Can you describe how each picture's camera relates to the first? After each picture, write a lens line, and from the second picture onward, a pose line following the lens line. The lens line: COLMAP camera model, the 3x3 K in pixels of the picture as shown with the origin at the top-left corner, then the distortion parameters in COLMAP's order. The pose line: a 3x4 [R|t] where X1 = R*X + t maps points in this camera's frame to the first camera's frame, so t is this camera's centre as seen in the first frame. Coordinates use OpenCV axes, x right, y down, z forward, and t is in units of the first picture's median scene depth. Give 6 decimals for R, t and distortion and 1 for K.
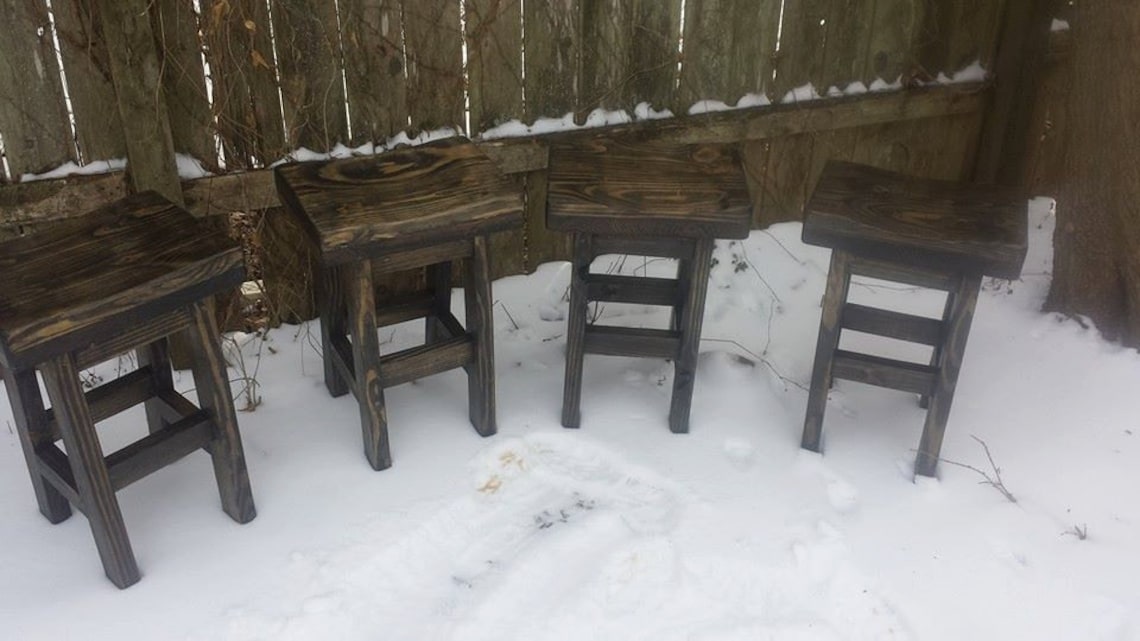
lens RADIAL K [[1063.8, 0, 576.2], [0, 1063.8, 333.8], [0, 0, 1]] dist [0.038641, 0.000000]
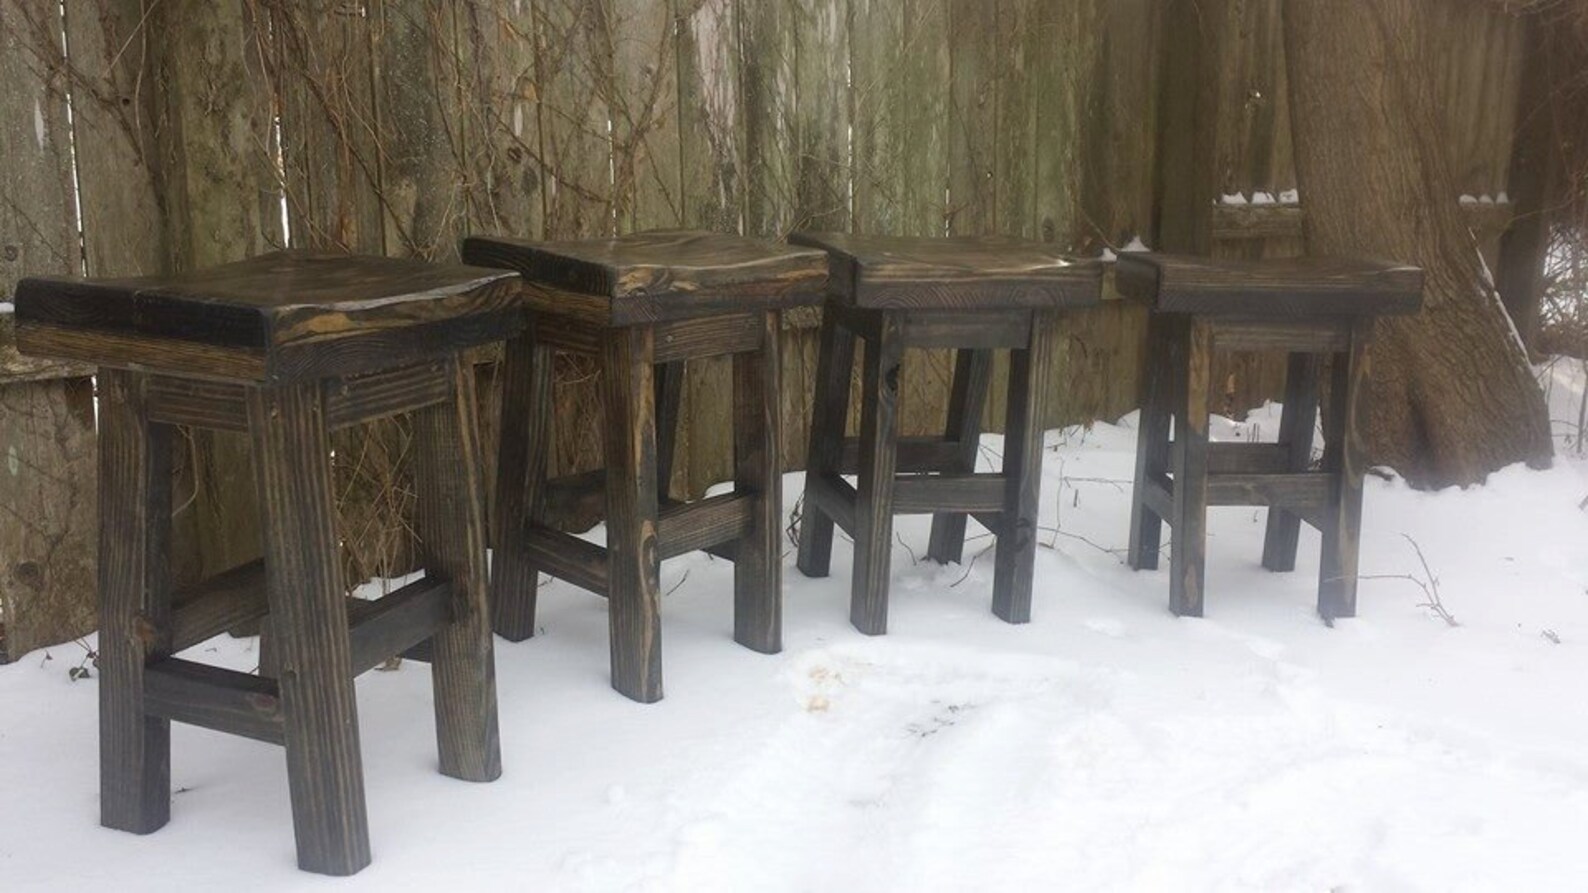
lens RADIAL K [[1481.9, 0, 802.8], [0, 1481.9, 474.4], [0, 0, 1]] dist [0.038641, 0.000000]
pose [[0.933654, -0.088408, 0.347094, -0.383143], [0.193901, 0.939536, -0.282268, 0.259415], [-0.301152, 0.330842, 0.894344, 0.143610]]
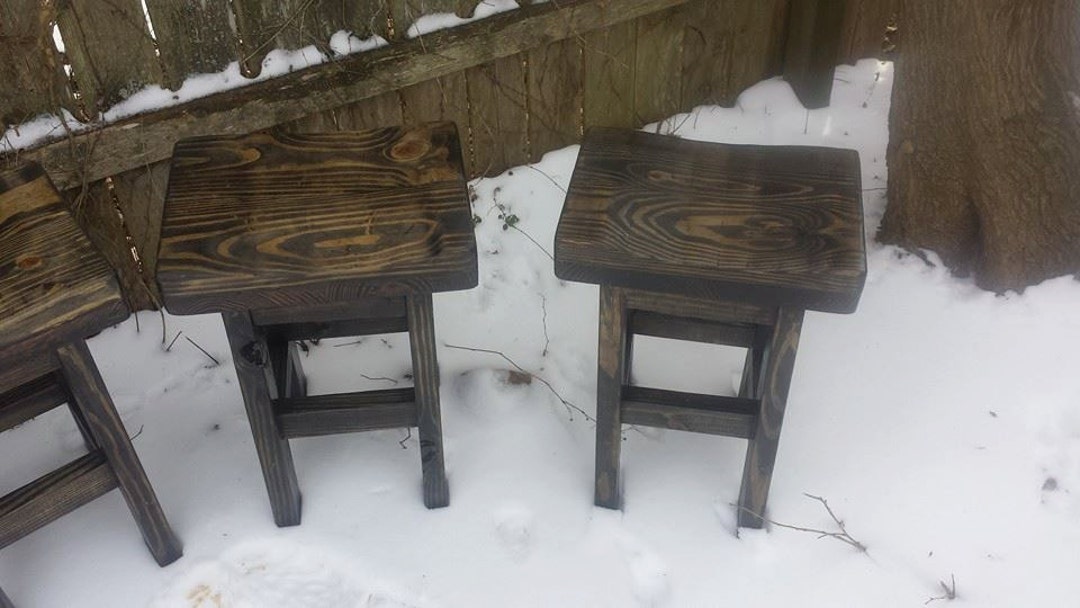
lens RADIAL K [[1007.8, 0, 558.7], [0, 1007.8, 320.2], [0, 0, 1]] dist [0.038641, 0.000000]
pose [[0.985239, -0.137642, 0.101781, 0.133177], [0.114159, 0.971334, 0.208512, -0.182210], [-0.127564, -0.193815, 0.972709, 0.329925]]
